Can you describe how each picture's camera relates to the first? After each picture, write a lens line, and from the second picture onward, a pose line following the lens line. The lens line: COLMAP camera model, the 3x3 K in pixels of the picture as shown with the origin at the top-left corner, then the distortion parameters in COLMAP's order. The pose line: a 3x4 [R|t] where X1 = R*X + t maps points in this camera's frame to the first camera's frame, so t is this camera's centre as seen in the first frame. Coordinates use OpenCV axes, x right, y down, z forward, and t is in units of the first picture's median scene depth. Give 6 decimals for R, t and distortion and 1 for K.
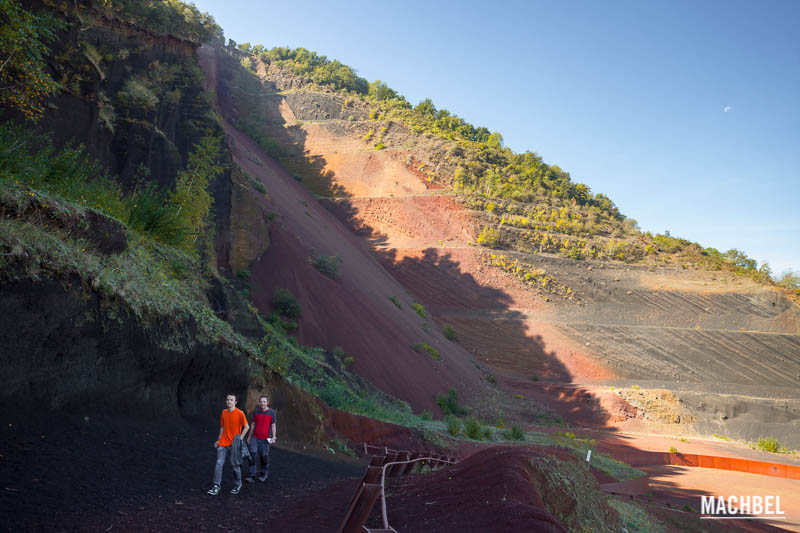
lens RADIAL K [[620.8, 0, 392.4], [0, 620.8, 261.9], [0, 0, 1]] dist [-0.050119, 0.027610]
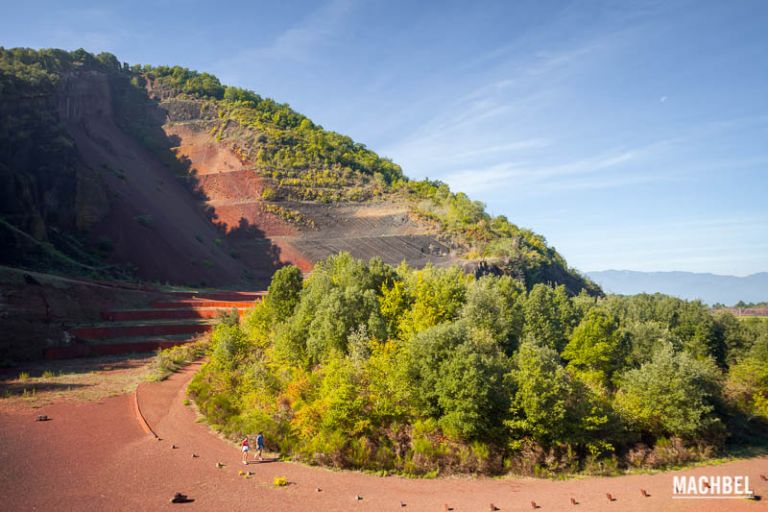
lens RADIAL K [[515.2, 0, 383.9], [0, 515.2, 254.3], [0, 0, 1]] dist [-0.033351, -0.000401]
pose [[0.992783, -0.097641, 0.069634, 0.320619], [0.091710, 0.992252, 0.083820, 0.028301], [-0.077279, -0.076829, 0.994045, -0.334699]]
